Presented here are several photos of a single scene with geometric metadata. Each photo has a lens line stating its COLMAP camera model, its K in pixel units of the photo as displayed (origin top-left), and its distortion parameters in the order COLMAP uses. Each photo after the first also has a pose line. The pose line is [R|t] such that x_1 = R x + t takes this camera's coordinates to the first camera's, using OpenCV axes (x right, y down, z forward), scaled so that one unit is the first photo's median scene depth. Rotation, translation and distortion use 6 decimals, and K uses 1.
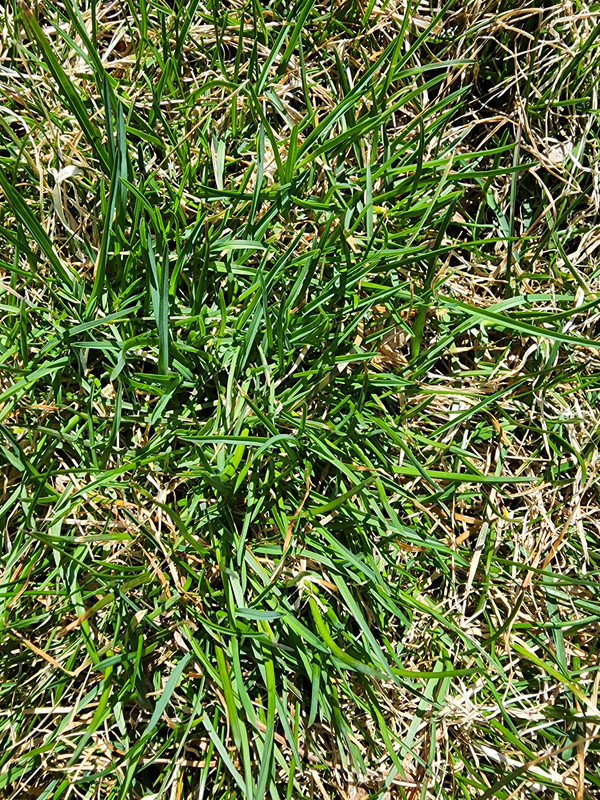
lens RADIAL K [[618.5, 0, 300.0], [0, 618.5, 400.0], [0, 0, 1]] dist [-0.003866, -0.001281]
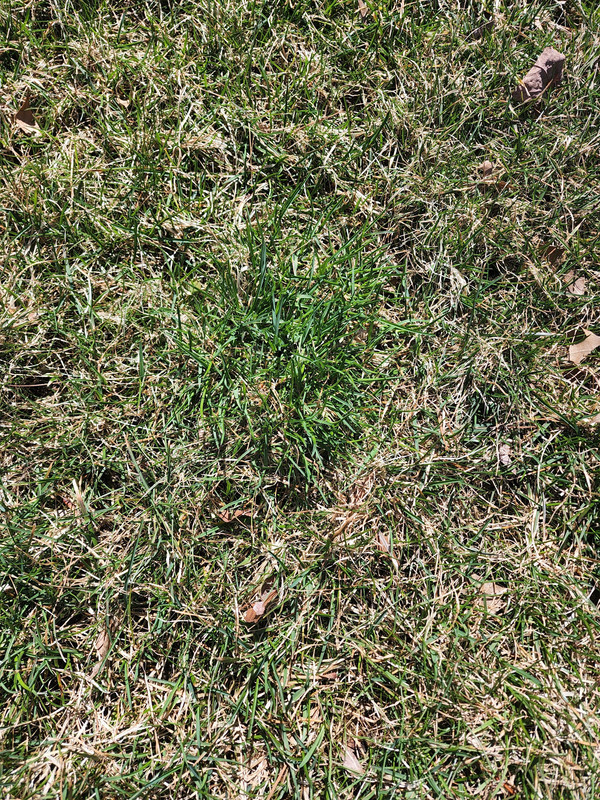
lens RADIAL K [[534.8, 0, 300.0], [0, 534.8, 400.0], [0, 0, 1]] dist [0.000562, -0.000015]
pose [[0.999216, 0.039599, -0.000573, -0.089801], [-0.039562, 0.997419, -0.059918, 0.313186], [-0.001802, 0.059894, 0.998203, -1.201651]]
